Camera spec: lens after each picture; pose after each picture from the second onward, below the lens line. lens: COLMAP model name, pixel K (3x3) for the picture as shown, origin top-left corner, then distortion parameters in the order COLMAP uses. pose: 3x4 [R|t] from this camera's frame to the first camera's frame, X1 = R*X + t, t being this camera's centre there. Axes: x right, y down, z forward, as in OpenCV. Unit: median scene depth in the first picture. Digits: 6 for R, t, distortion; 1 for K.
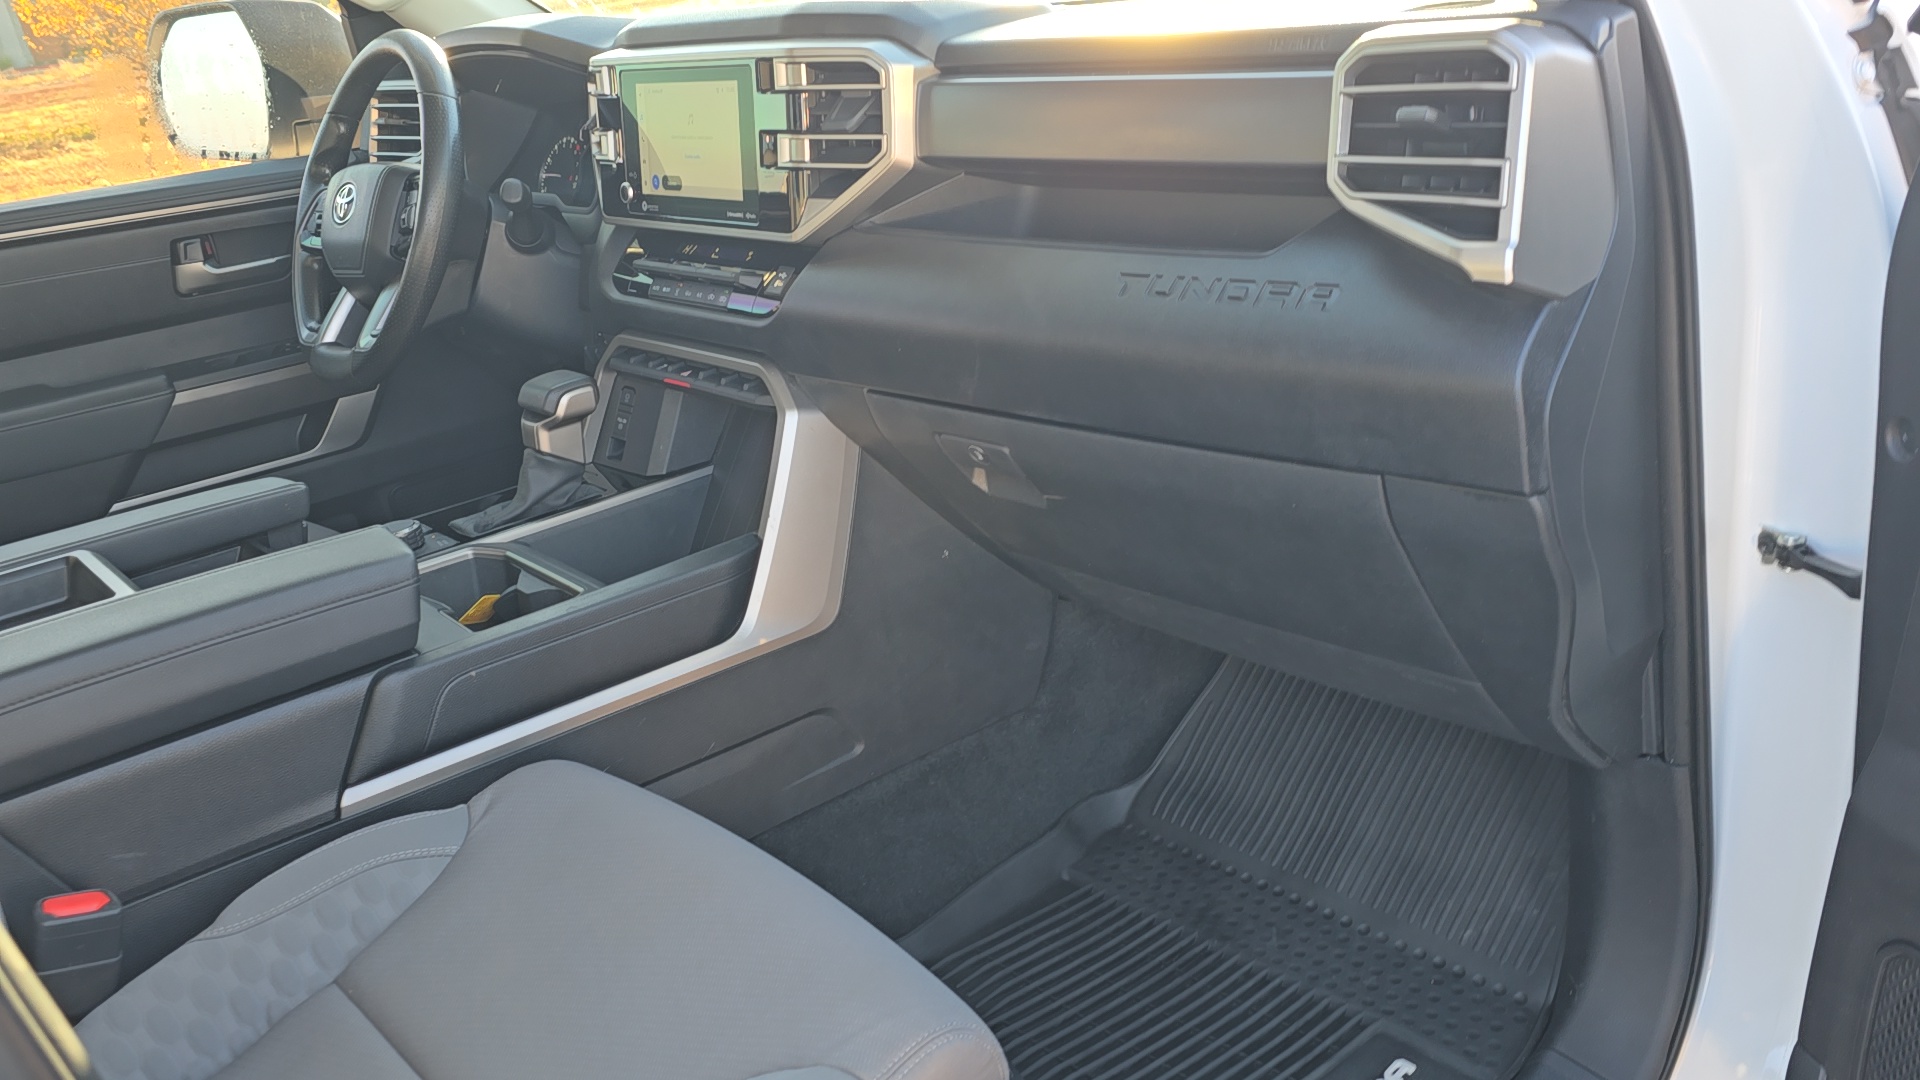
lens RADIAL K [[1602.7, 0, 986.7], [0, 1602.7, 524.9], [0, 0, 1]] dist [-0.010116, 0.005804]
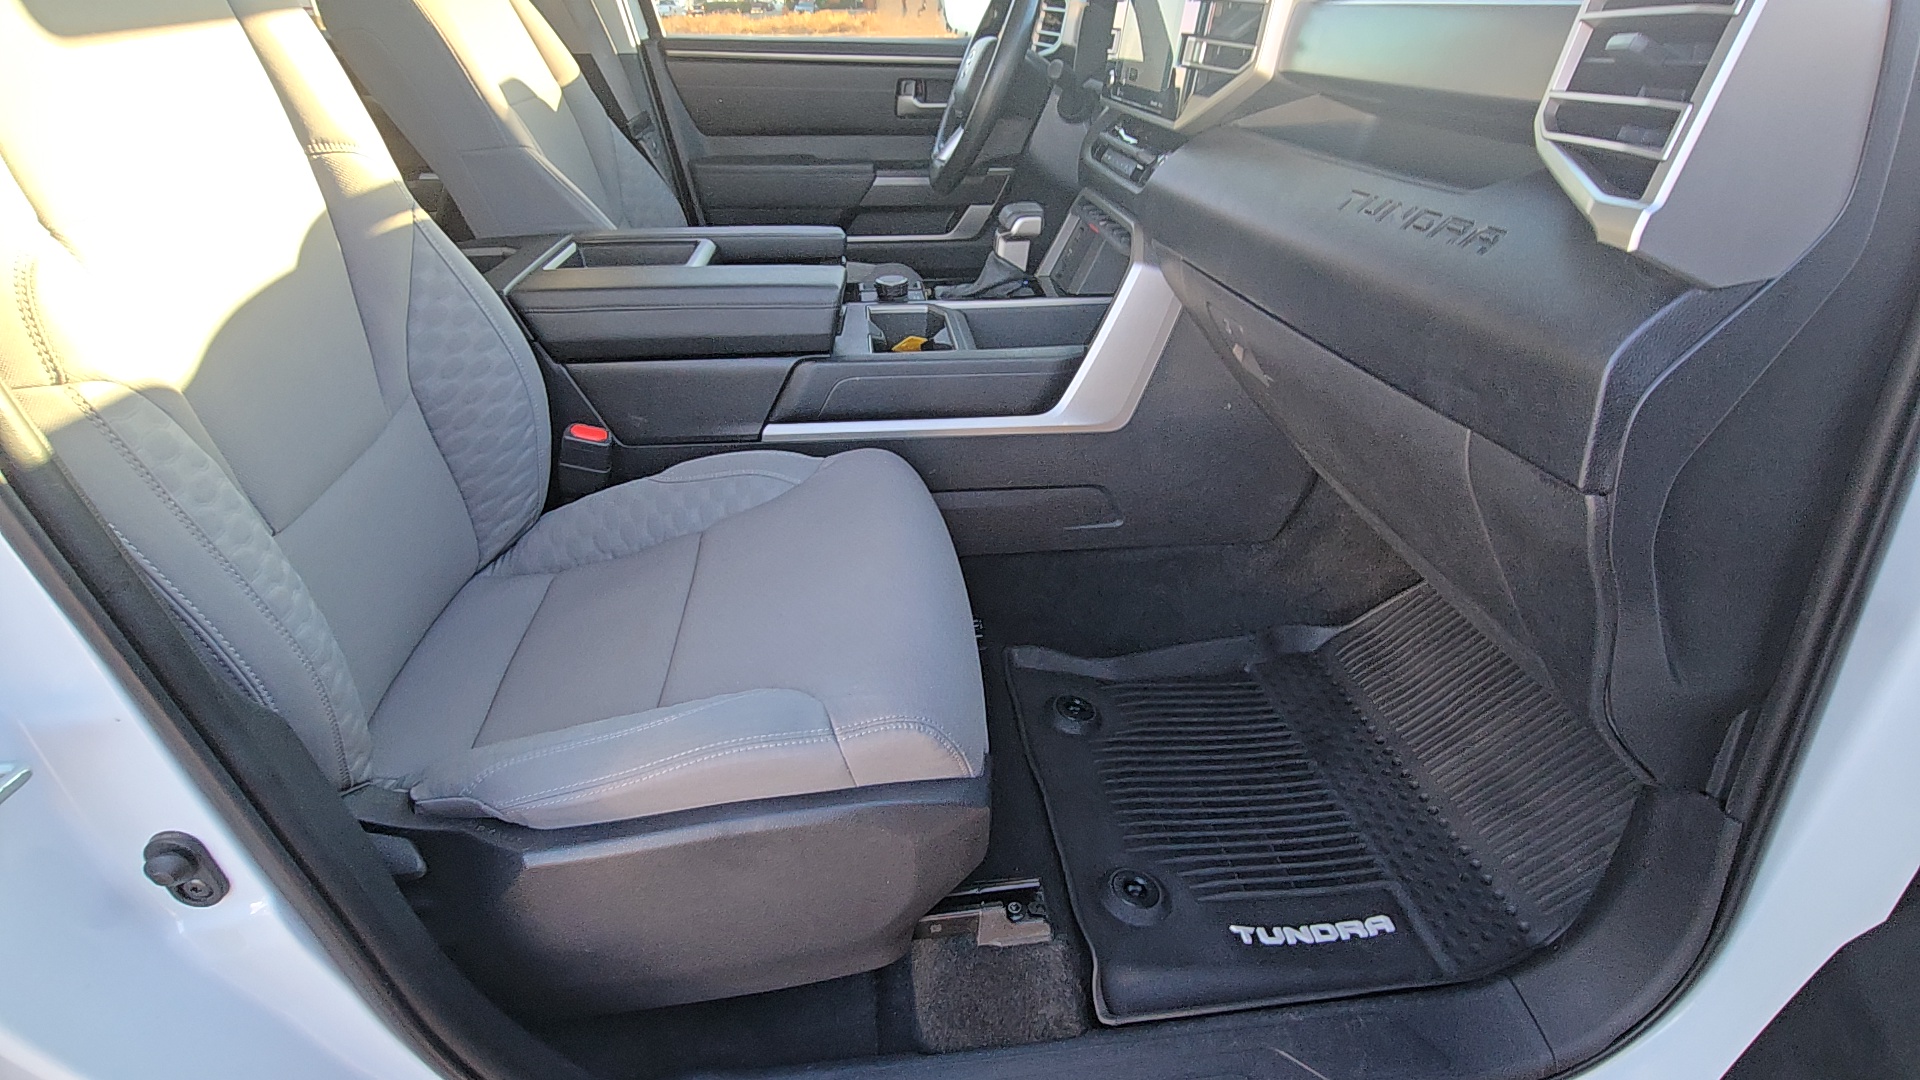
lens RADIAL K [[989.7, 0, 960.0], [0, 989.7, 540.0], [0, 0, 1]] dist [0.002062, 0.000773]
pose [[0.830478, 0.363329, -0.422254, 0.190303], [-0.279595, 0.927492, 0.248162, -0.022235], [0.481802, -0.088033, 0.871847, 0.206850]]
